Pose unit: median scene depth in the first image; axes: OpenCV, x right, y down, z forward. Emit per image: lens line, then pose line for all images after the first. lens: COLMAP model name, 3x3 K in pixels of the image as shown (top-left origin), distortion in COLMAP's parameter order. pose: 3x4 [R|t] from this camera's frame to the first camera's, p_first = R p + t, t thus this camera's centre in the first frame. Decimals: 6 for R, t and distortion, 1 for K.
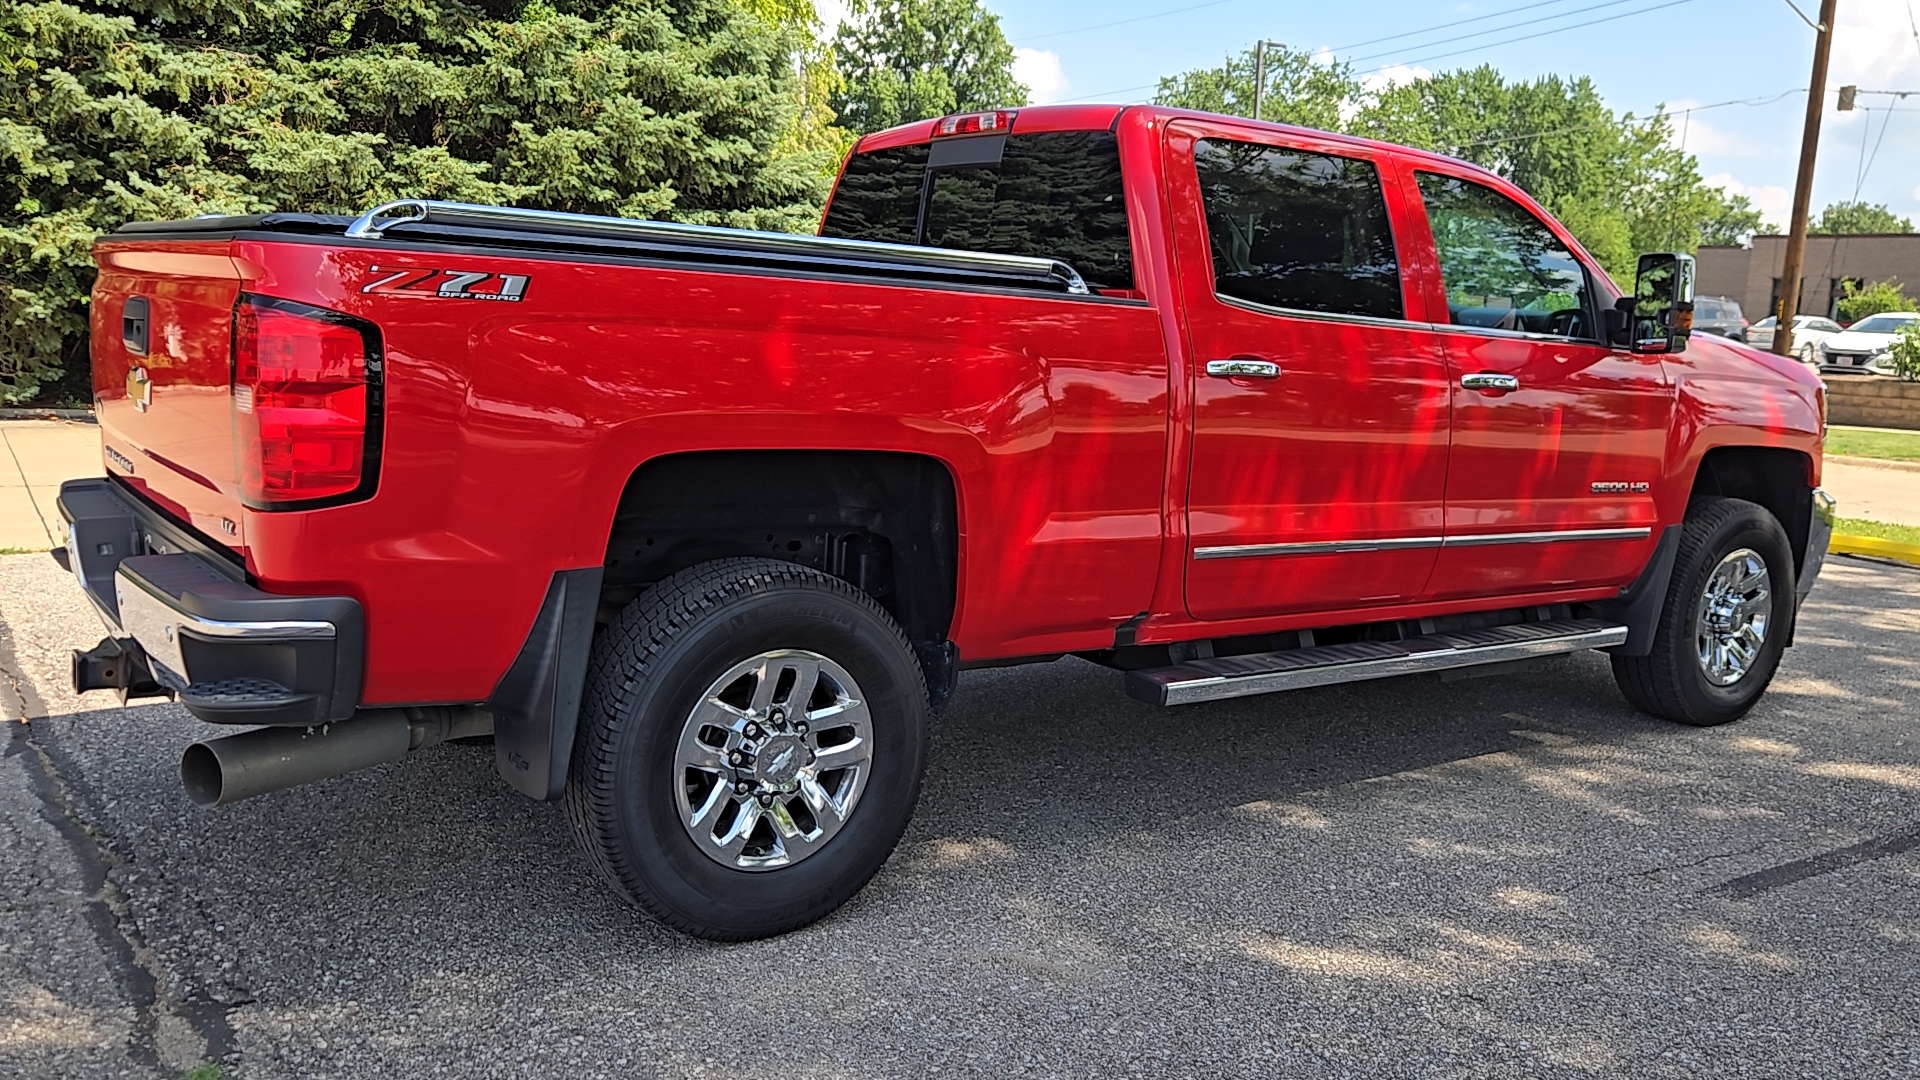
lens RADIAL K [[1611.9, 0, 972.5], [0, 1611.9, 524.8], [0, 0, 1]] dist [0.008798, -0.019006]
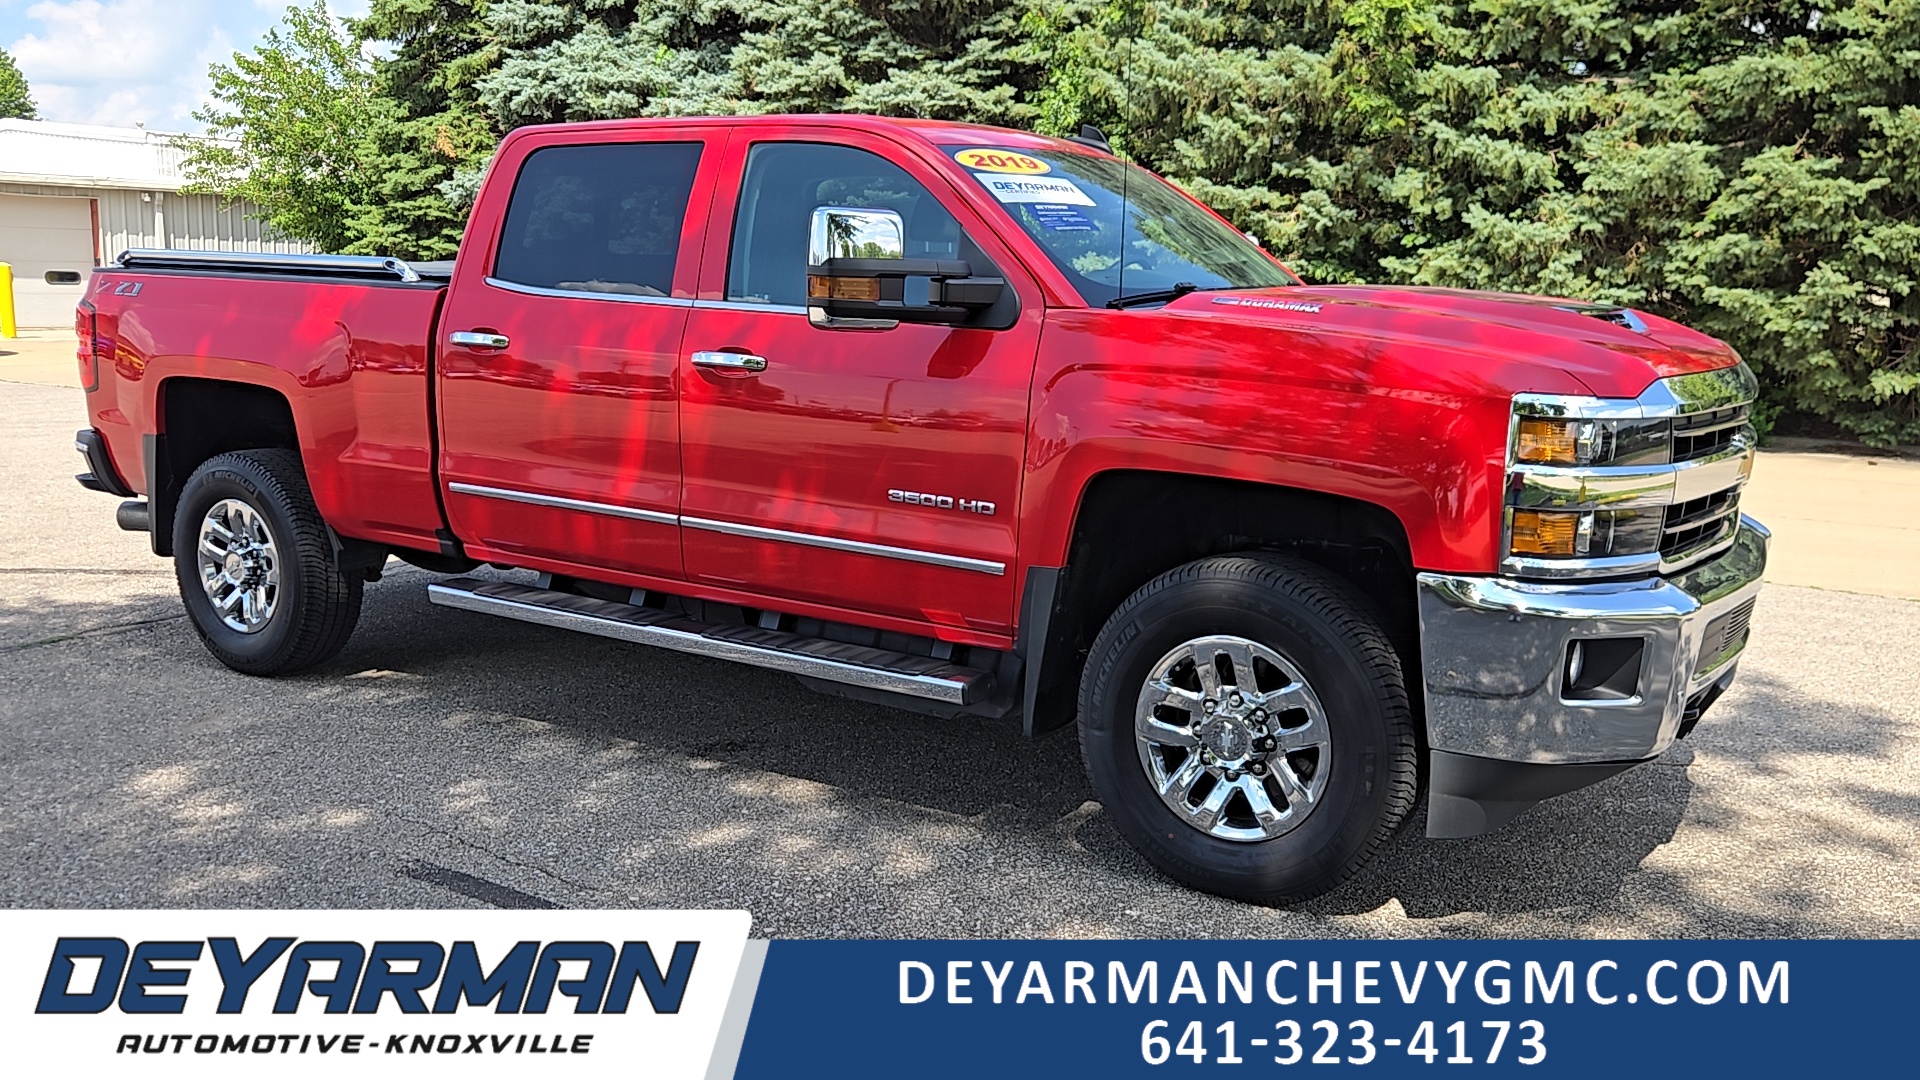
lens RADIAL K [[1611.9, 0, 963.2], [0, 1611.9, 541.7], [0, 0, 1]] dist [0.008798, -0.019006]
pose [[0.353134, 0.111986, -0.928846, 1.584912], [-0.119848, 0.990045, 0.073800, -0.087623], [0.927865, 0.085259, 0.363040, 1.002773]]
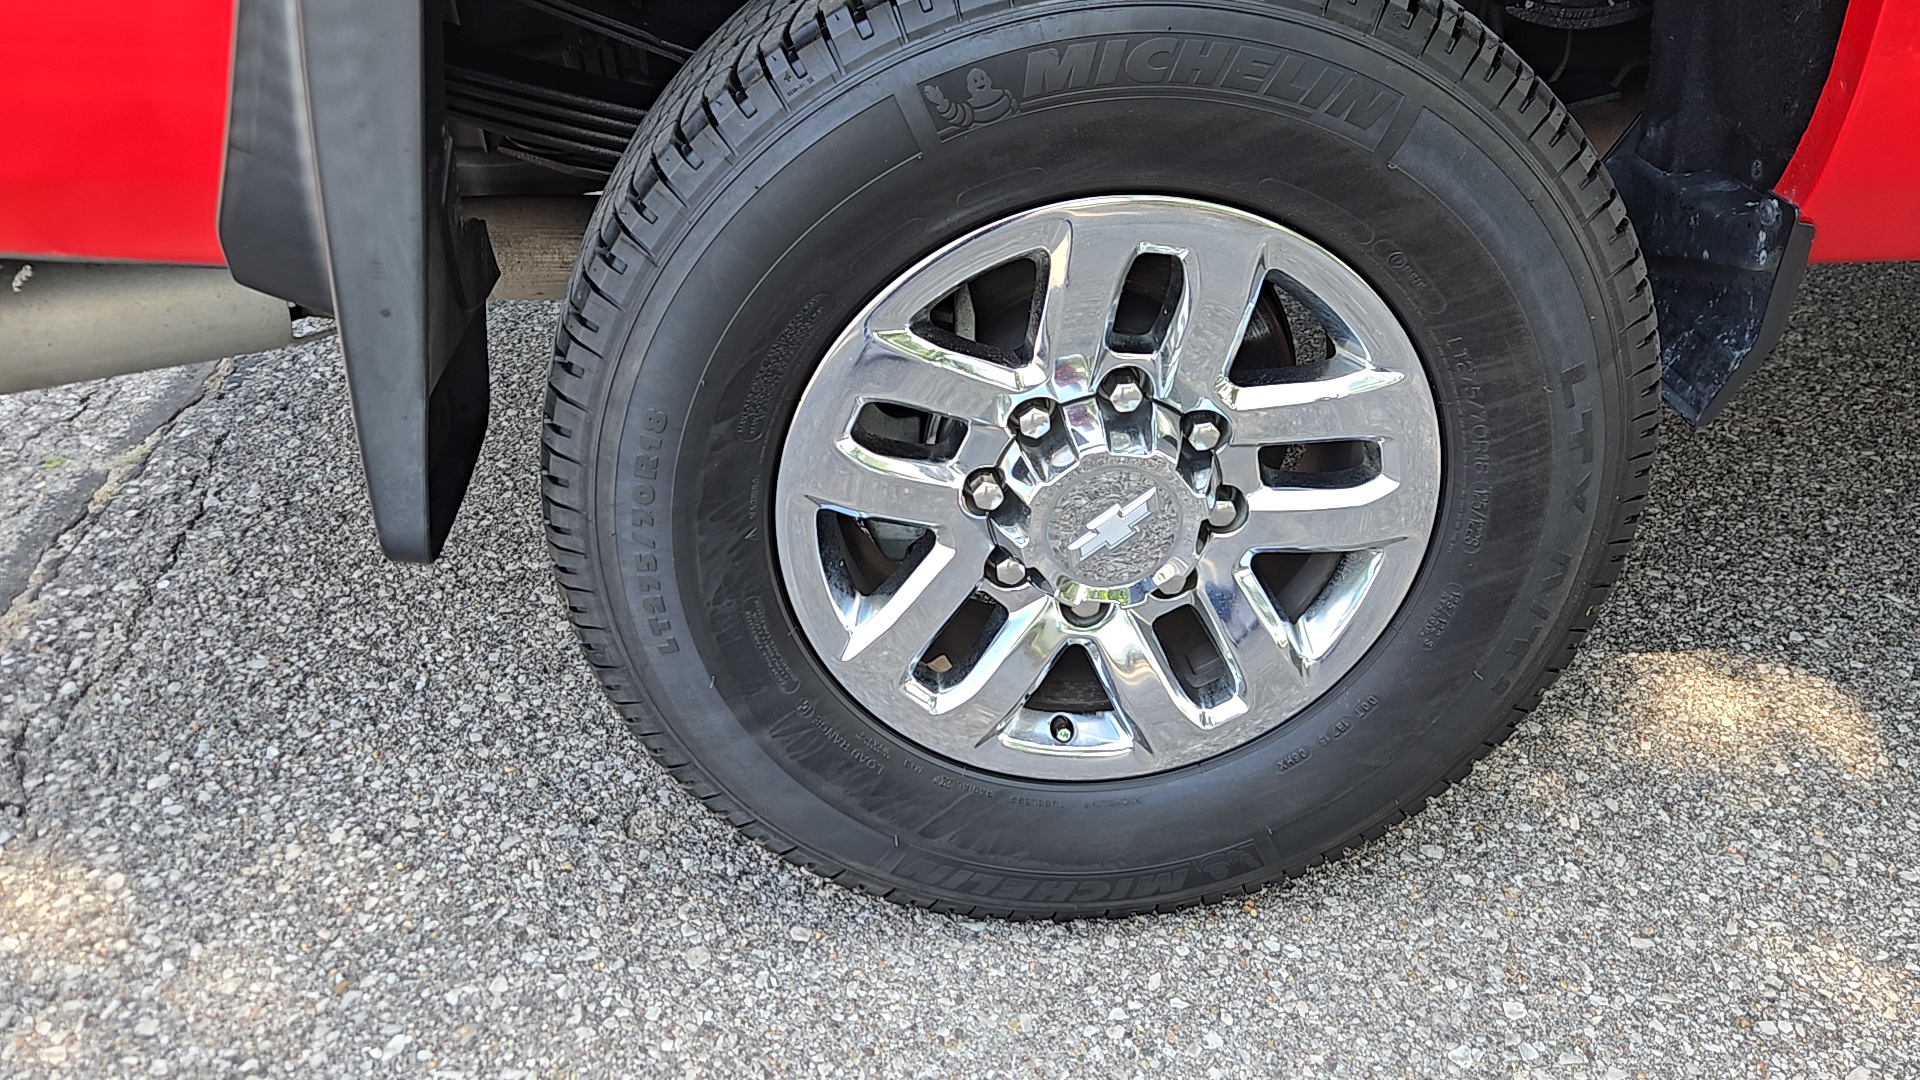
lens RADIAL K [[1611.9, 0, 957.2], [0, 1611.9, 545.5], [0, 0, 1]] dist [0.008798, -0.019006]
pose [[0.846493, 0.228908, -0.480677, 0.015277], [-0.029100, 0.921393, 0.387540, 0.019070], [0.531604, -0.314062, 0.786614, 0.657707]]
